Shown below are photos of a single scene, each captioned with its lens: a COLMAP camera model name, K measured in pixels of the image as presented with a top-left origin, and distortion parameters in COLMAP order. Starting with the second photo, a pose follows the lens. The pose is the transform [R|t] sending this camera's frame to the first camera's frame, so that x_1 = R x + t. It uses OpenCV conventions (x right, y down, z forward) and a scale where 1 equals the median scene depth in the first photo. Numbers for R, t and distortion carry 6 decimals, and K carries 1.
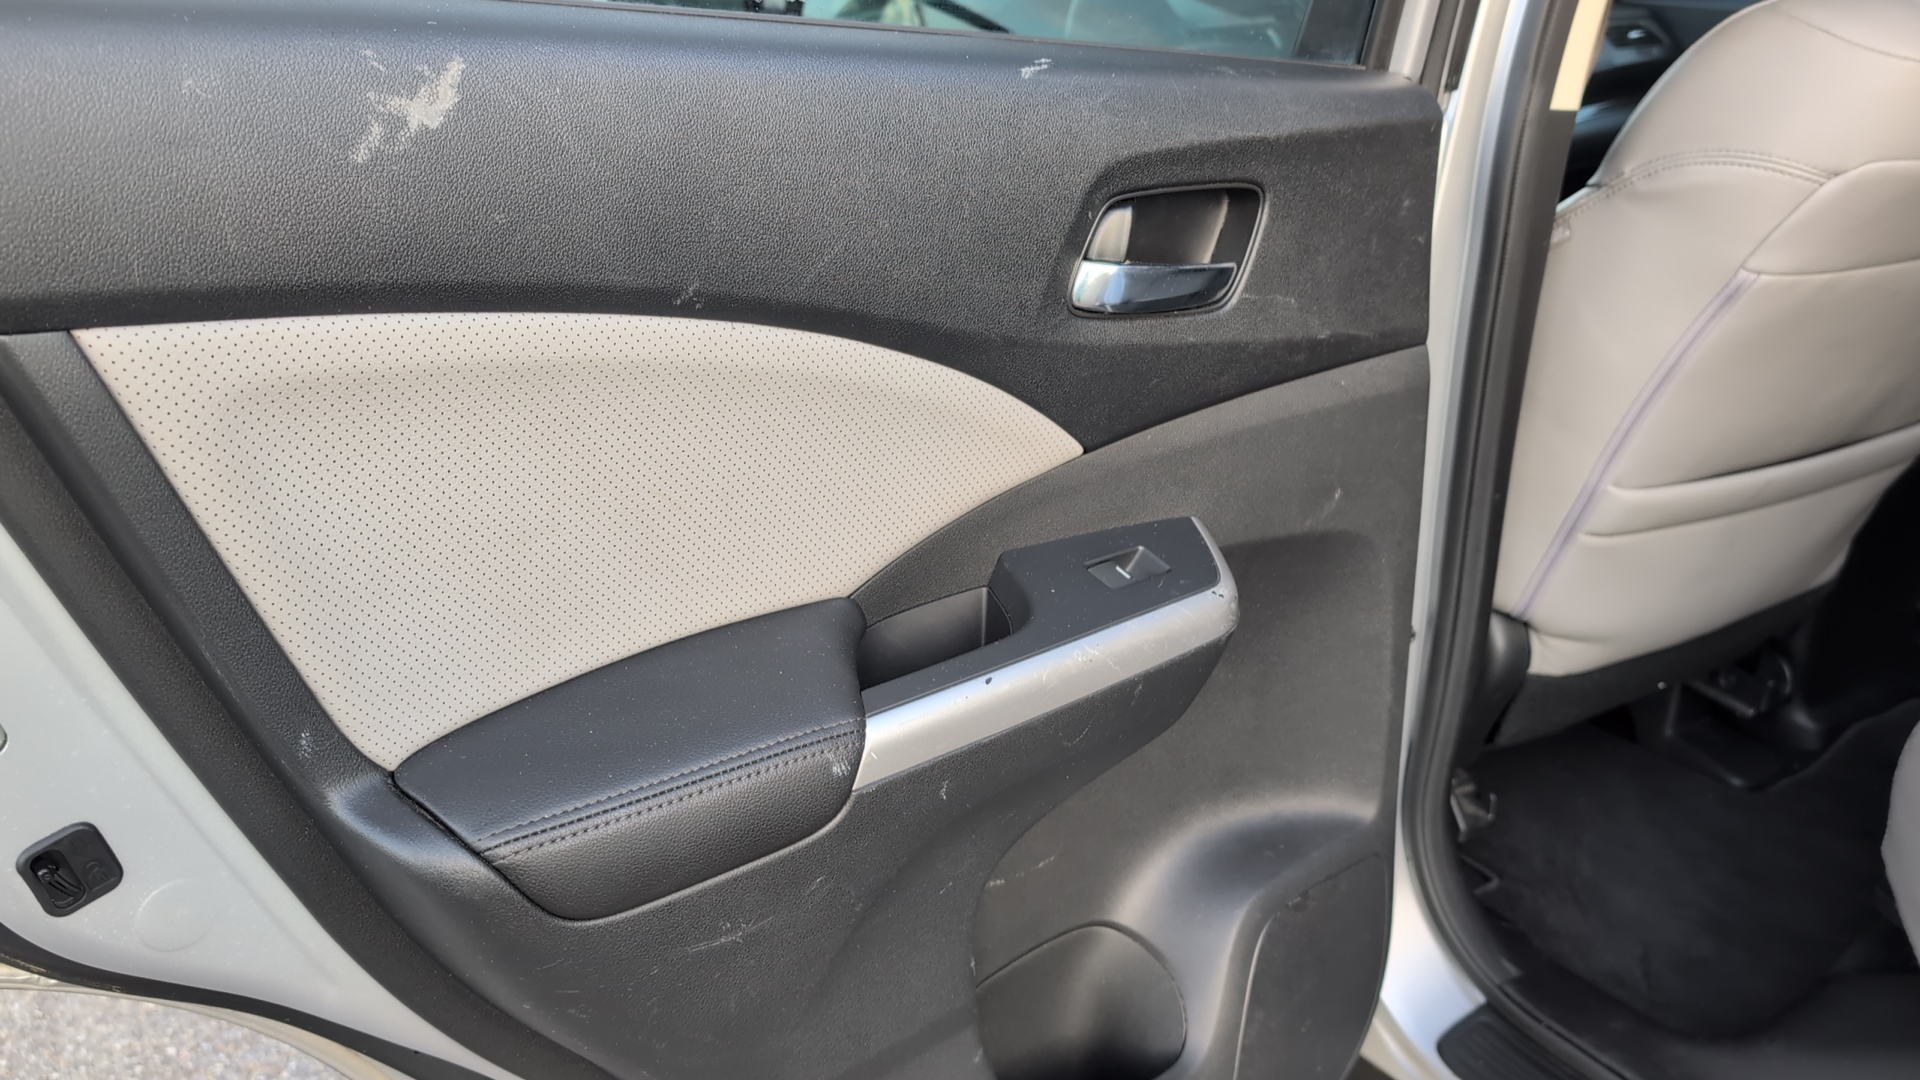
lens RADIAL K [[1643.3, 0, 964.2], [0, 1643.3, 561.3], [0, 0, 1]] dist [0.036104, -0.011785]
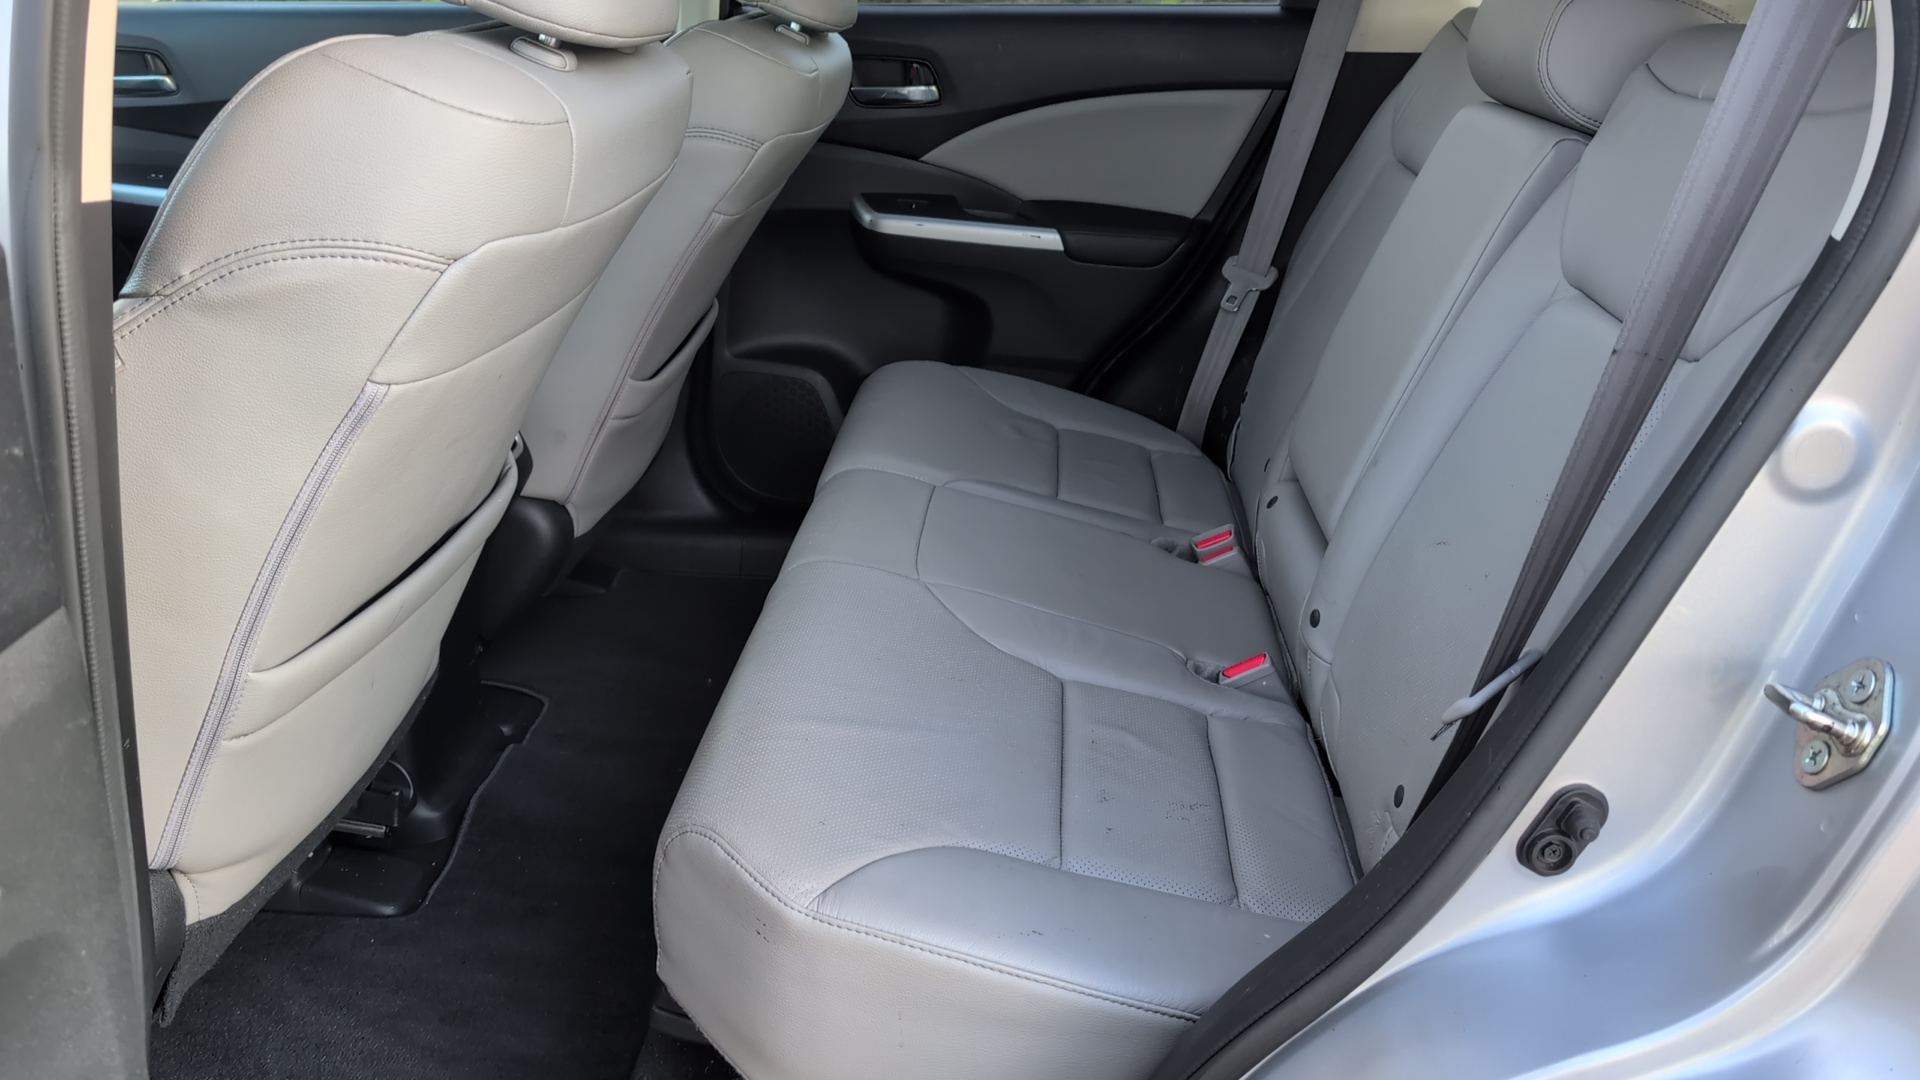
lens RADIAL K [[1643.3, 0, 964.2], [0, 1643.3, 561.3], [0, 0, 1]] dist [0.036104, -0.011785]
pose [[0.562459, -0.249685, 0.788224, -0.012551], [0.244635, 0.960886, 0.129813, -0.127480], [-0.789806, 0.119813, 0.601541, 0.313169]]
